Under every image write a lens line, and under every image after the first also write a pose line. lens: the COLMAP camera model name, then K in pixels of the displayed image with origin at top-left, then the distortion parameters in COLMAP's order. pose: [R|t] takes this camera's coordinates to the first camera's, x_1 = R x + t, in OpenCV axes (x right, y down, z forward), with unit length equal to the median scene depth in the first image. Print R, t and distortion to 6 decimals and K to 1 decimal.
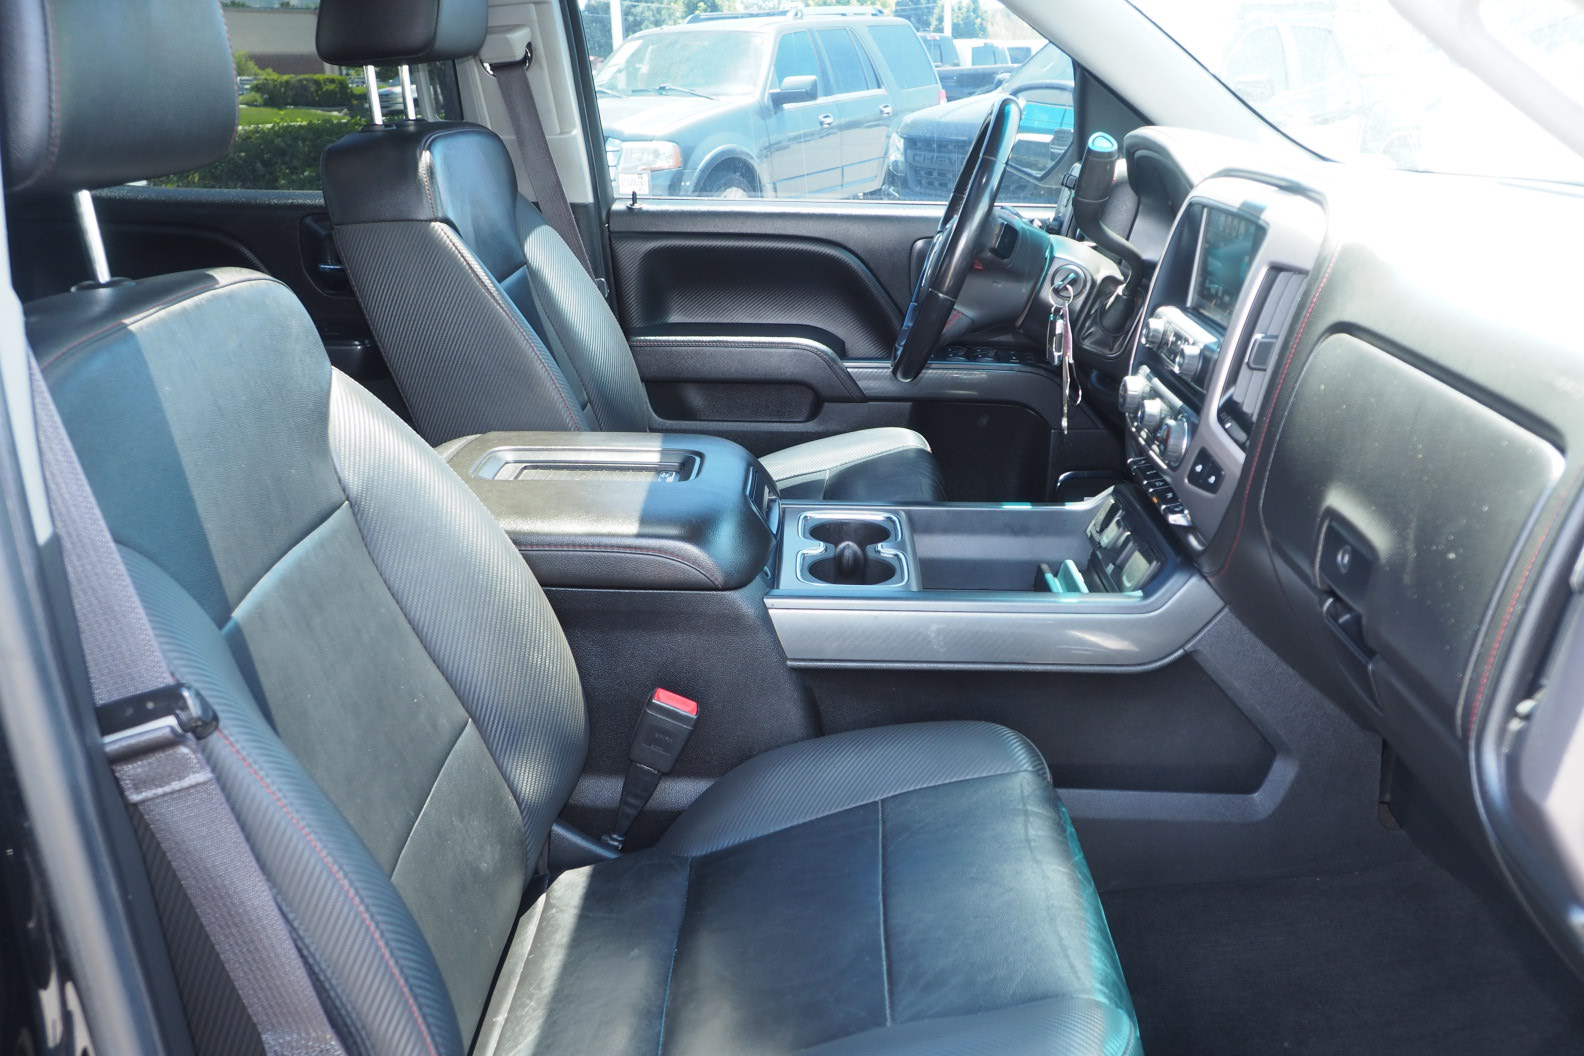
lens RADIAL K [[1356.0, 0, 769.3], [0, 1356.0, 517.6], [0, 0, 1]] dist [-0.009603, -0.006564]
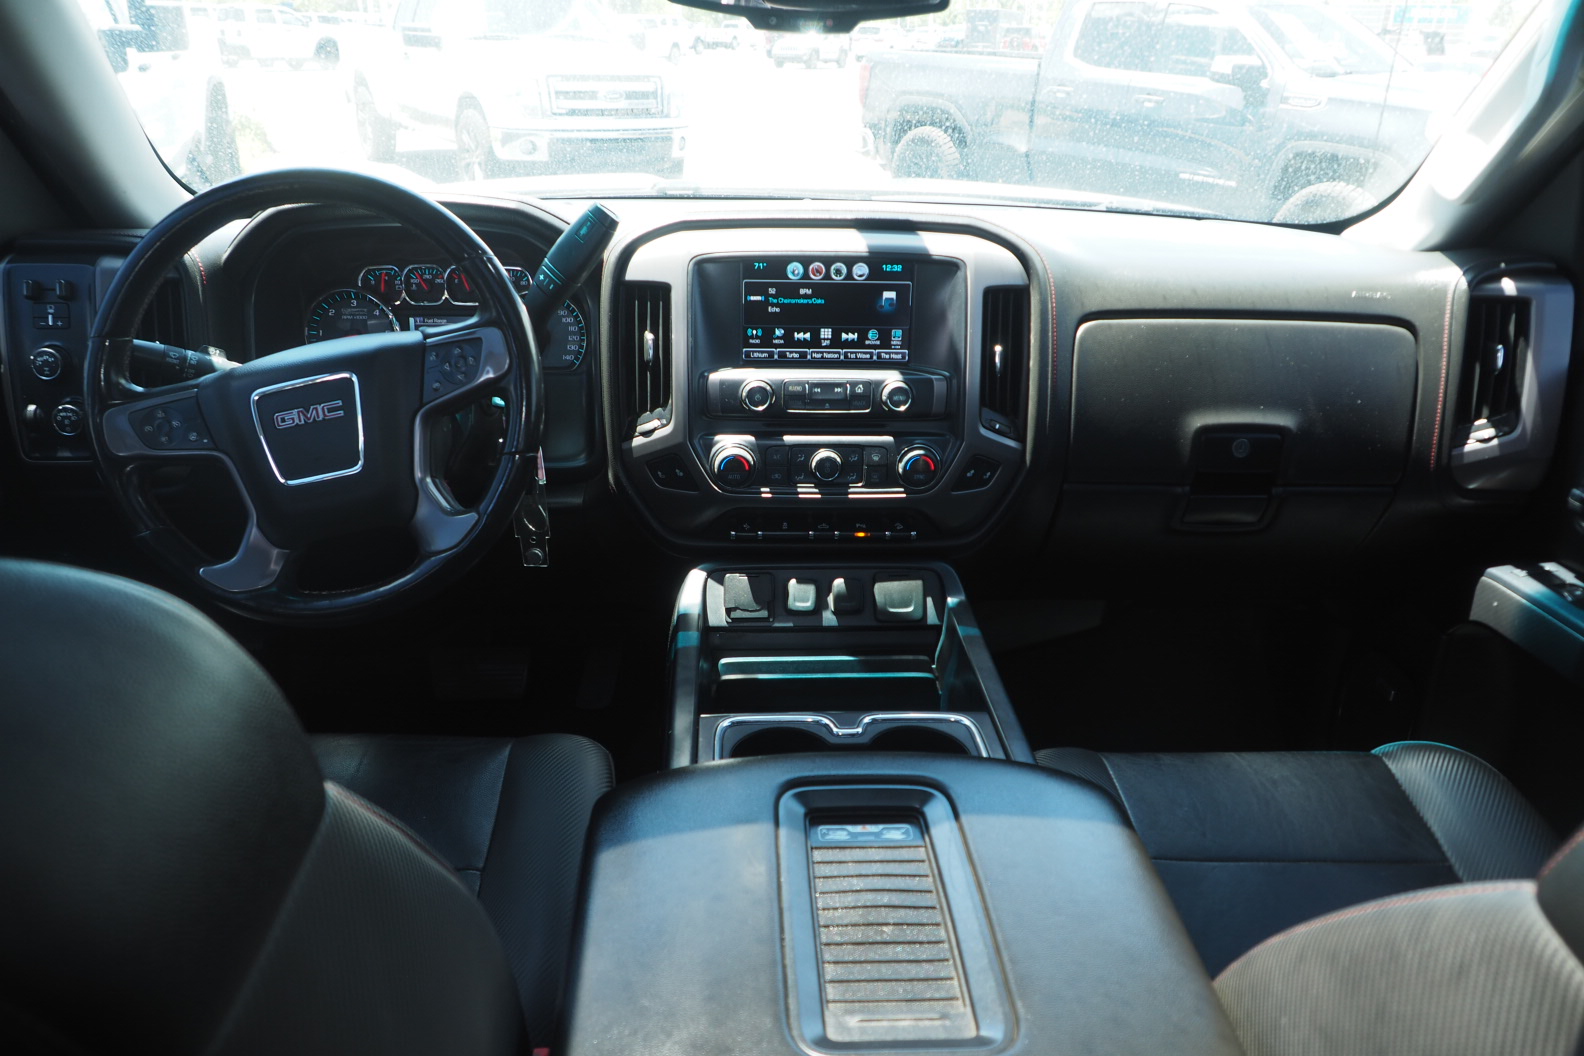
lens RADIAL K [[1121.4, 0, 792.0], [0, 1121.4, 528.0], [0, 0, 1]] dist [-0.022255, -0.002304]
pose [[-0.089874, -0.383543, 0.919139, -0.544755], [0.297761, 0.870317, 0.392285, -0.400960], [-0.950401, 0.308940, 0.035985, 1.083957]]
